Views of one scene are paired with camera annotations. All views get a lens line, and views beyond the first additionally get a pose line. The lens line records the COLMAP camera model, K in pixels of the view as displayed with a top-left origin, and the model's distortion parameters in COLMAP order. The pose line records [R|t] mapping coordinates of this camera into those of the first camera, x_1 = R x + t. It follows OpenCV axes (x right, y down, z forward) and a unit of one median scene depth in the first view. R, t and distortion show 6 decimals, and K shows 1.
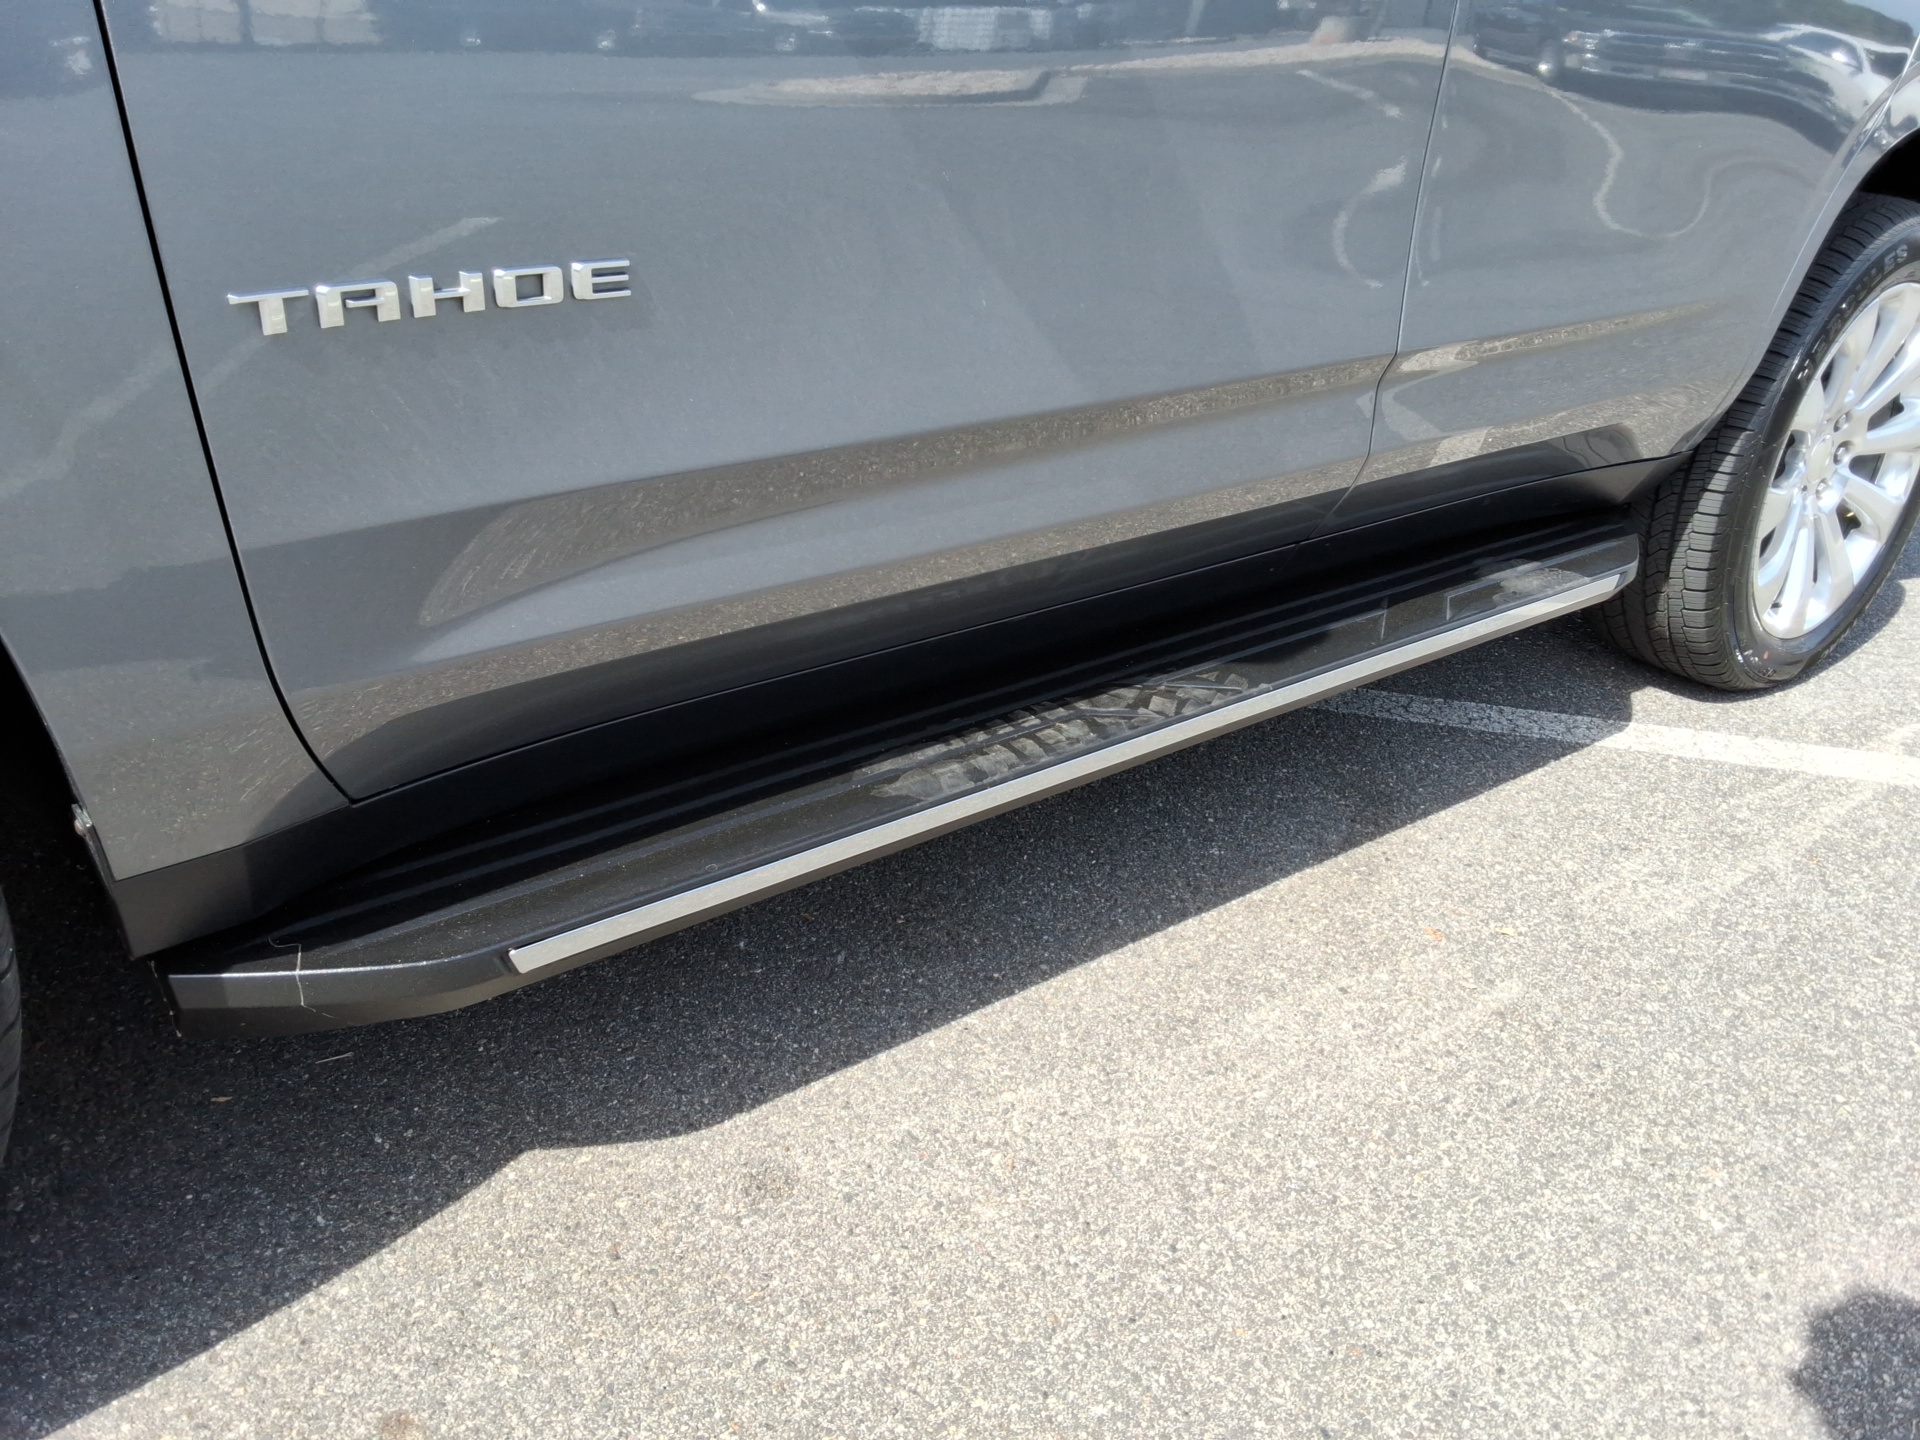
lens RADIAL K [[1558.1, 0, 959.1], [0, 1558.1, 684.2], [0, 0, 1]] dist [0.143028, -0.229881]
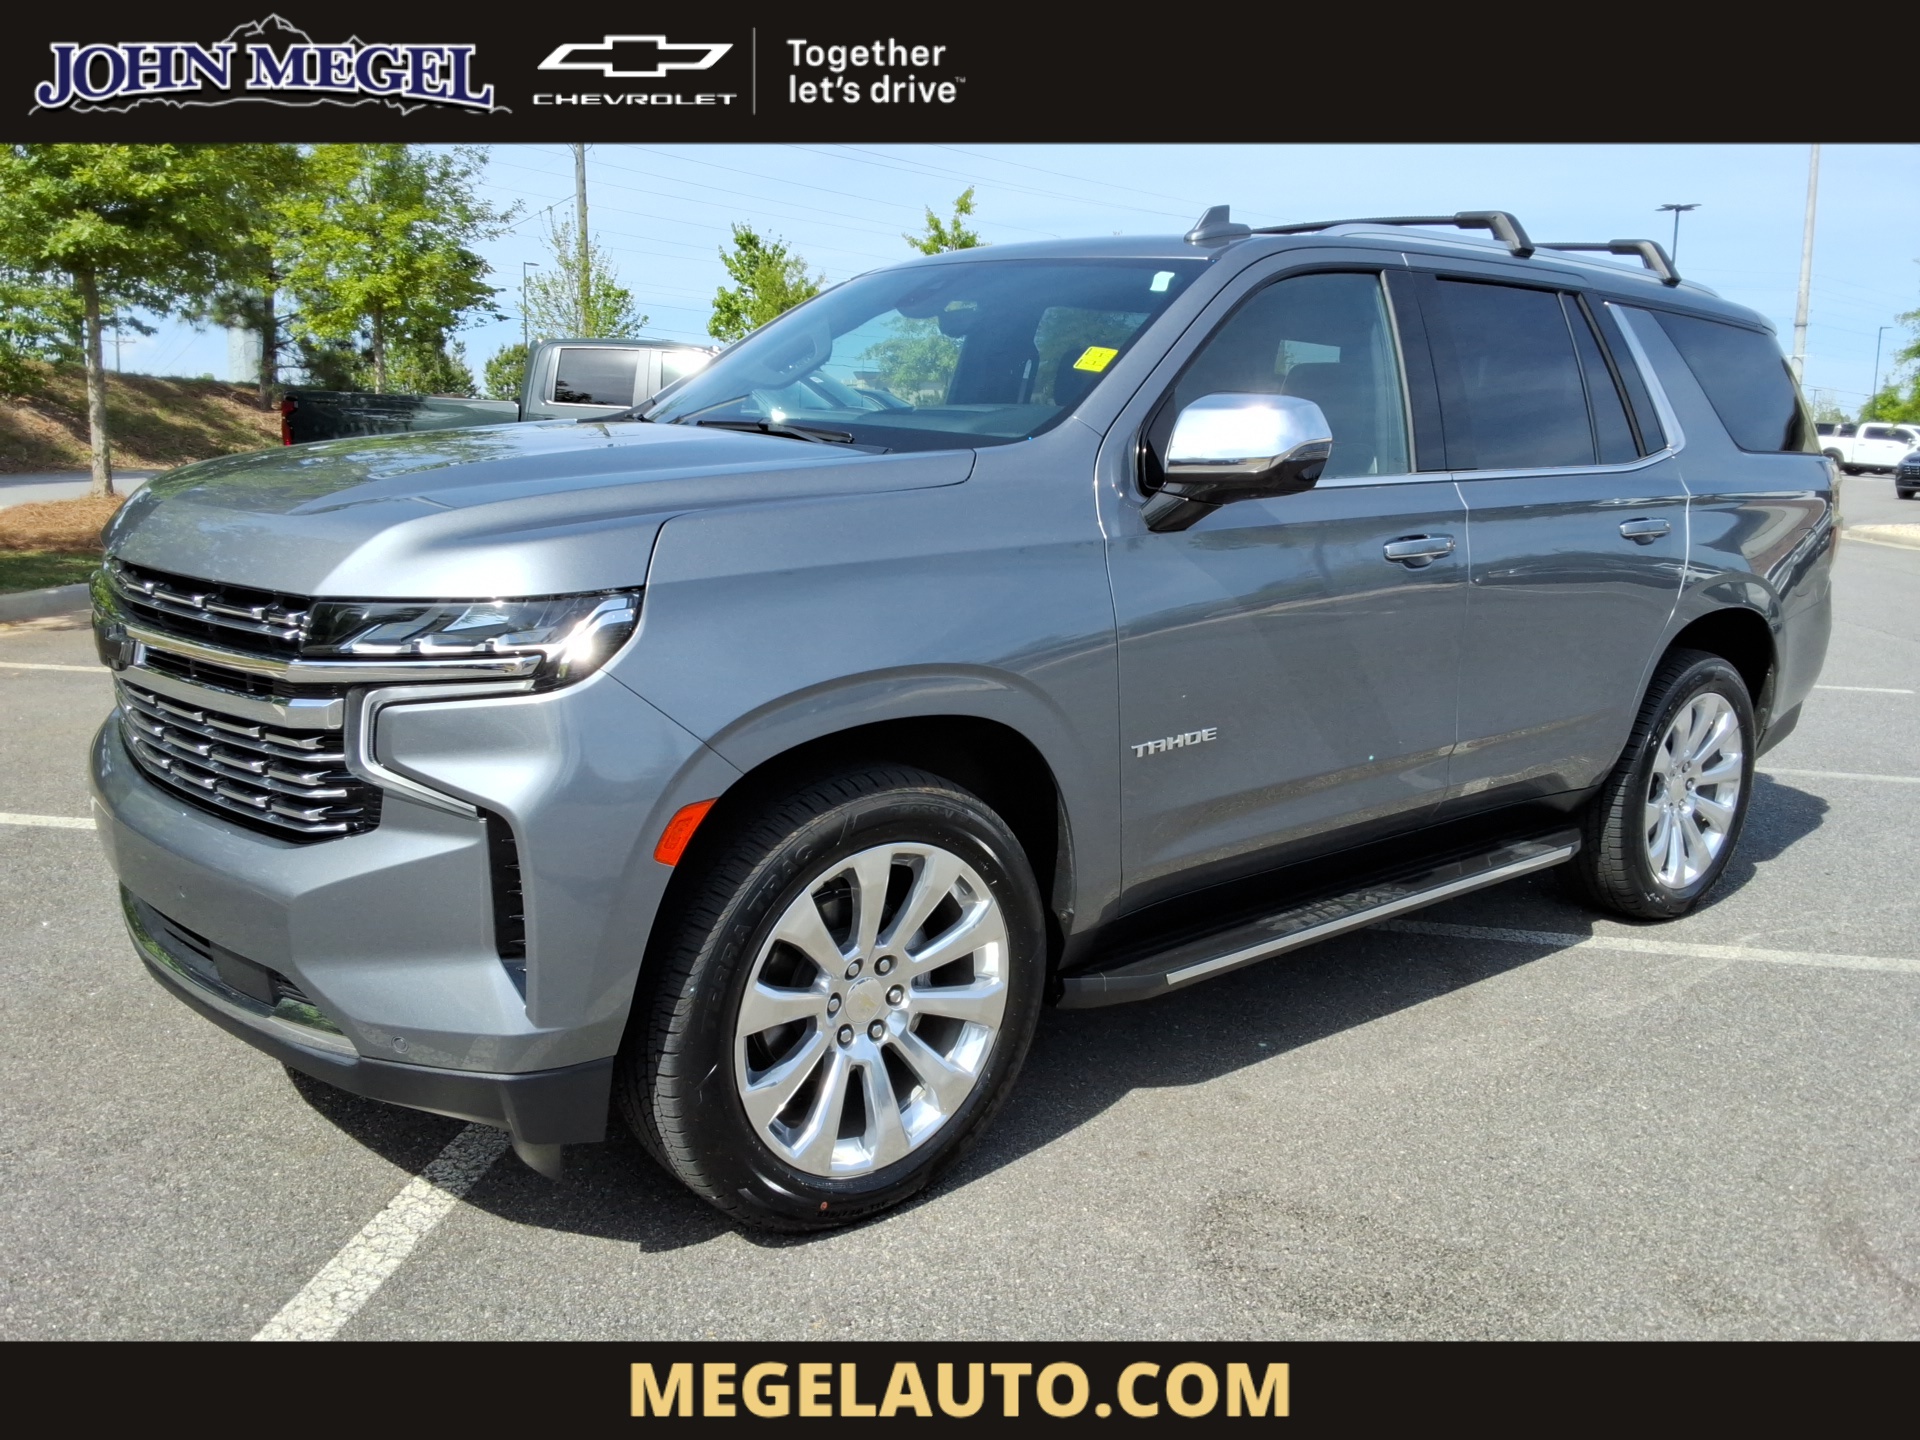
lens RADIAL K [[1558.1, 0, 959.1], [0, 1558.1, 684.2], [0, 0, 1]] dist [0.143028, -0.229881]
pose [[0.999093, -0.040473, 0.013213, -0.352547], [0.042458, 0.970143, -0.238787, 0.168562], [-0.003154, 0.239131, 0.970982, -0.933283]]
